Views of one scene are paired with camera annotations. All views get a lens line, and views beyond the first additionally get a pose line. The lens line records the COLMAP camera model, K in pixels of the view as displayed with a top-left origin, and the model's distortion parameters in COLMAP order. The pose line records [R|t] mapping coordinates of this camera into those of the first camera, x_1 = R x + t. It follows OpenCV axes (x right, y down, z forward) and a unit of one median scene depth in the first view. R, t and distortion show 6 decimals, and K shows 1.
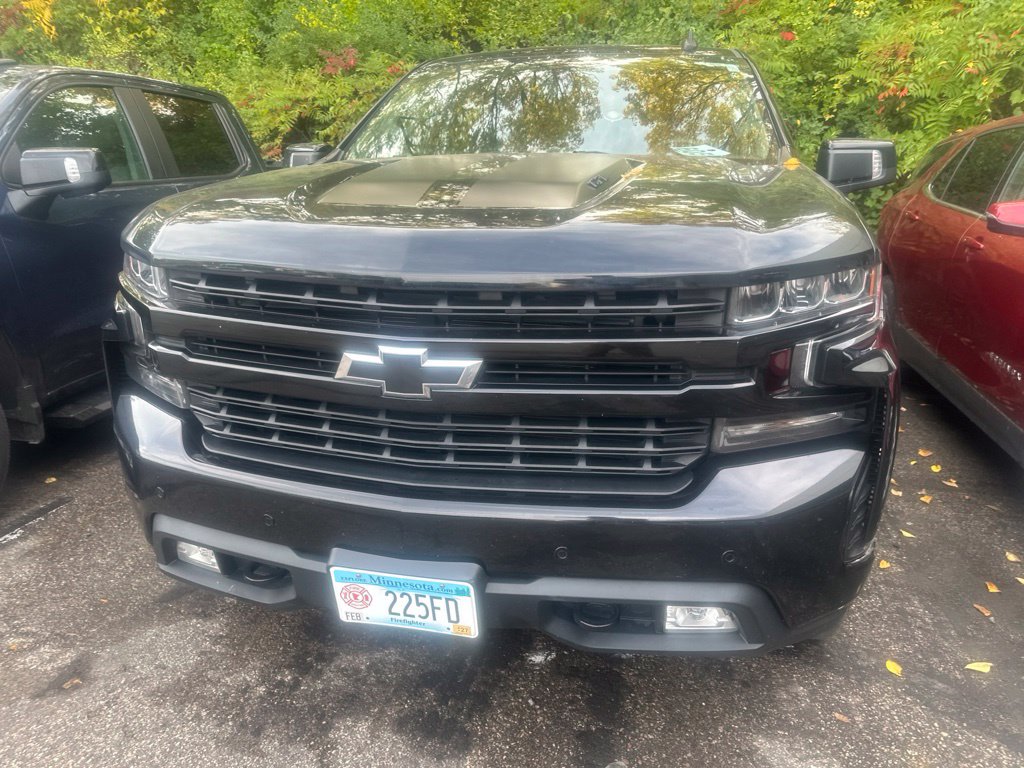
lens RADIAL K [[731.5, 0, 513.3], [0, 731.5, 374.7], [0, 0, 1]] dist [0.019298, -0.025757]
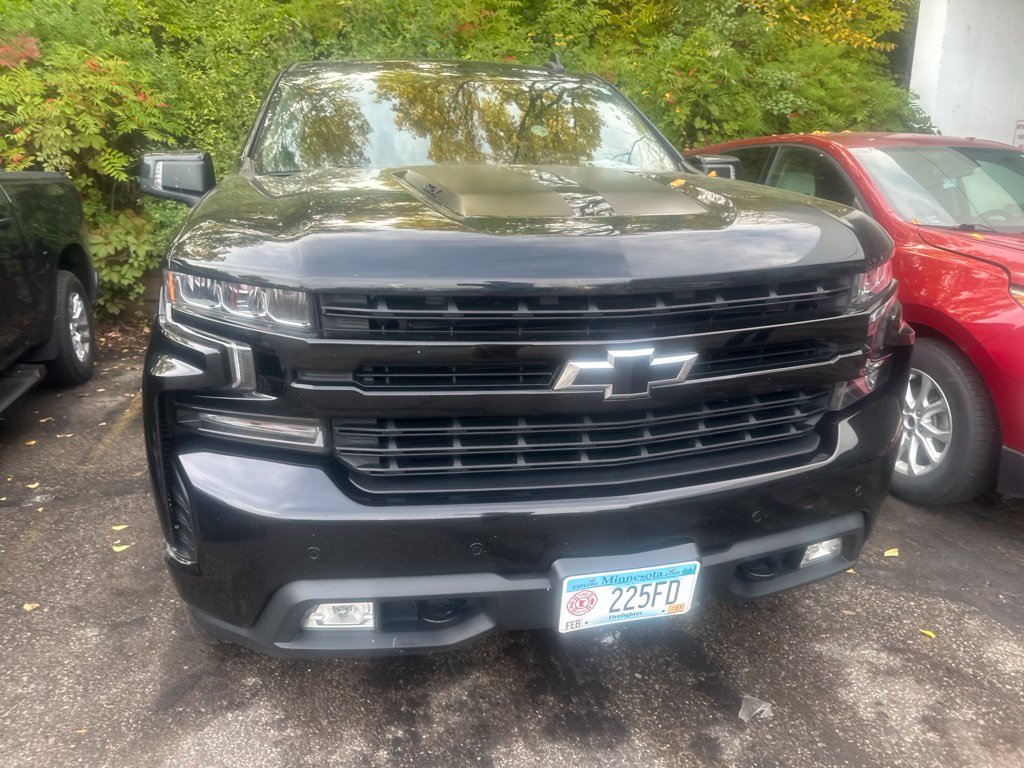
lens RADIAL K [[731.5, 0, 516.5], [0, 731.5, 385.6], [0, 0, 1]] dist [0.019298, -0.025757]
pose [[0.888586, -0.123556, 0.441756, -0.543524], [0.125049, 0.991813, 0.025869, -0.023536], [-0.441335, 0.032254, 0.896762, 0.101812]]
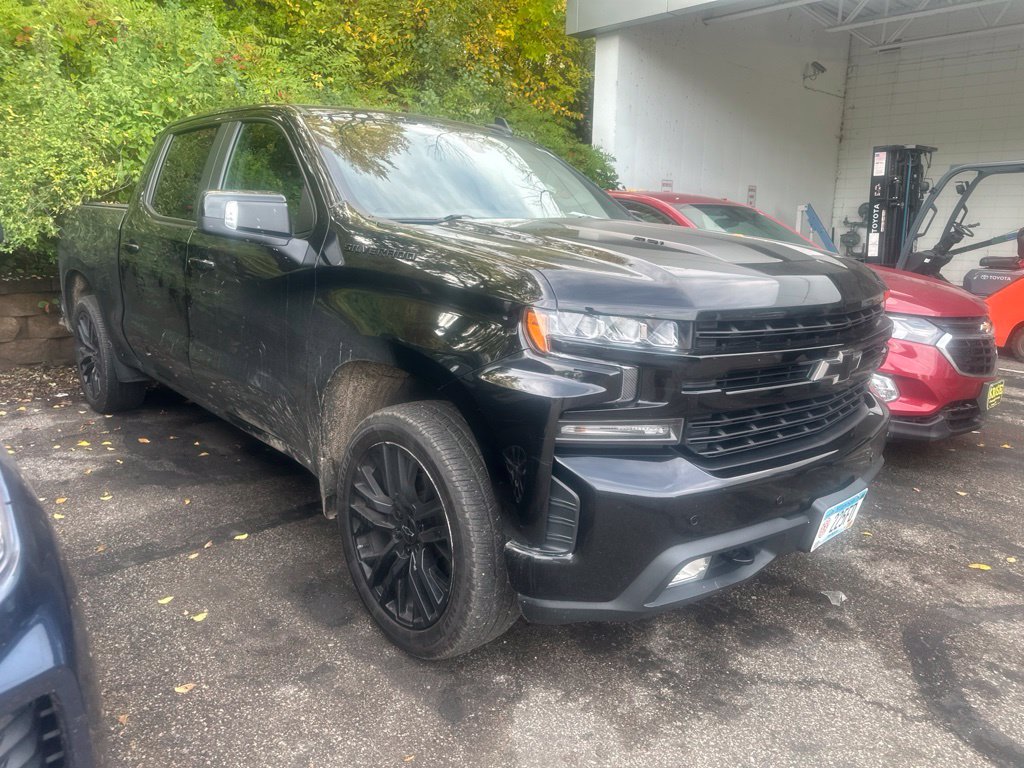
lens RADIAL K [[731.5, 0, 512.4], [0, 731.5, 373.7], [0, 0, 1]] dist [0.019298, -0.025757]
pose [[0.562818, -0.156597, 0.811612, -1.318193], [0.197563, 0.978917, 0.051876, -0.150777], [-0.802624, 0.131148, 0.581890, 0.473499]]
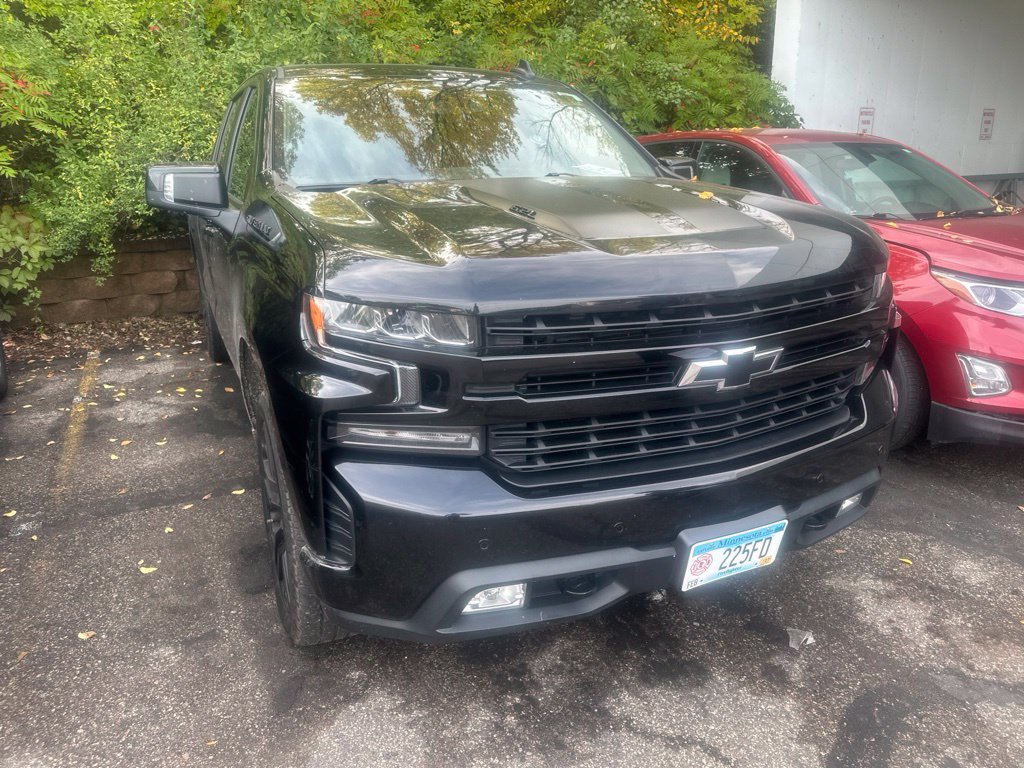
lens RADIAL K [[731.5, 0, 513.6], [0, 731.5, 380.9], [0, 0, 1]] dist [0.019298, -0.025757]
pose [[0.784344, -0.189555, 0.590655, -0.853105], [0.178711, 0.980848, 0.077463, -0.105146], [-0.594026, 0.044799, 0.803198, 0.167182]]
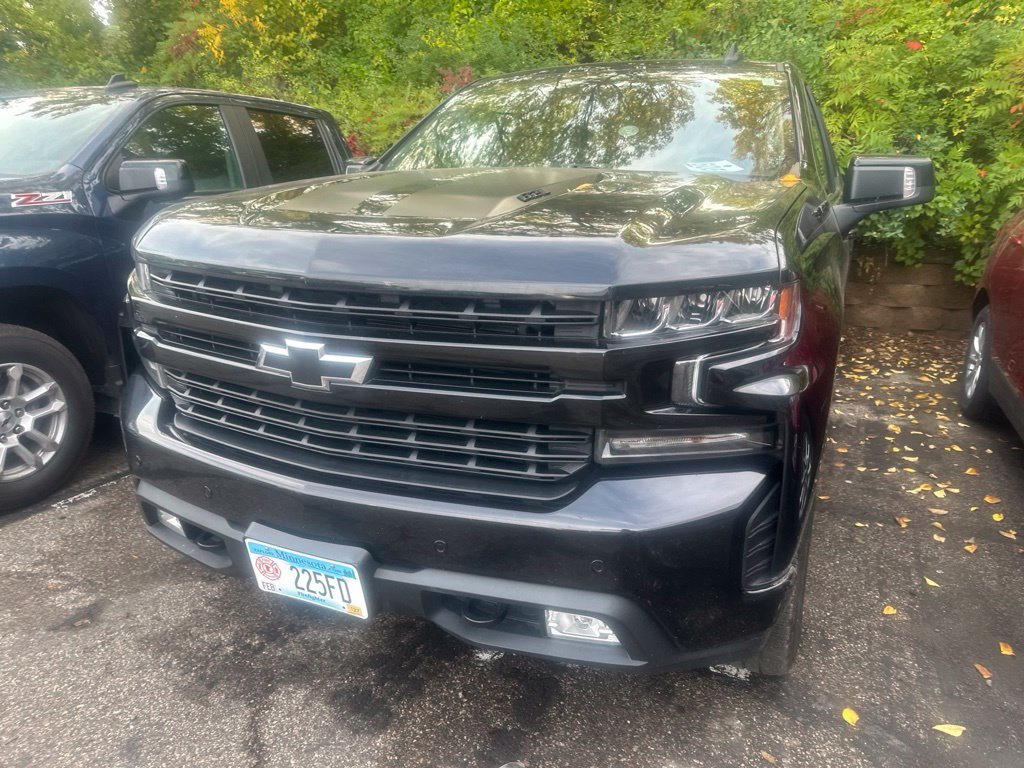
lens RADIAL K [[731.5, 0, 514.7], [0, 731.5, 375.8], [0, 0, 1]] dist [0.019298, -0.025757]
pose [[0.980141, 0.062140, -0.188314, 0.260075], [-0.065159, 0.997826, -0.009877, 0.002432], [0.187291, 0.021952, 0.982059, -0.011294]]
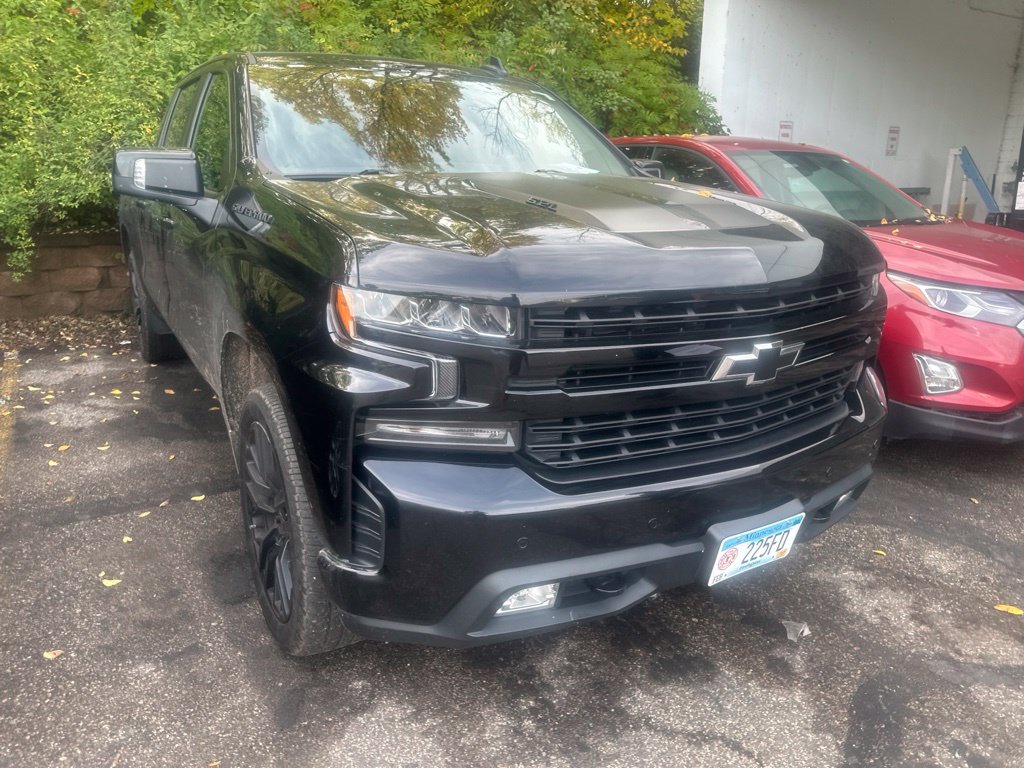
lens RADIAL K [[731.5, 0, 501.3], [0, 731.5, 378.0], [0, 0, 1]] dist [0.019298, -0.025757]
pose [[0.720381, -0.184132, 0.668690, -0.948534], [0.171636, 0.981456, 0.085352, -0.116419], [-0.672006, 0.053285, 0.738626, 0.273900]]
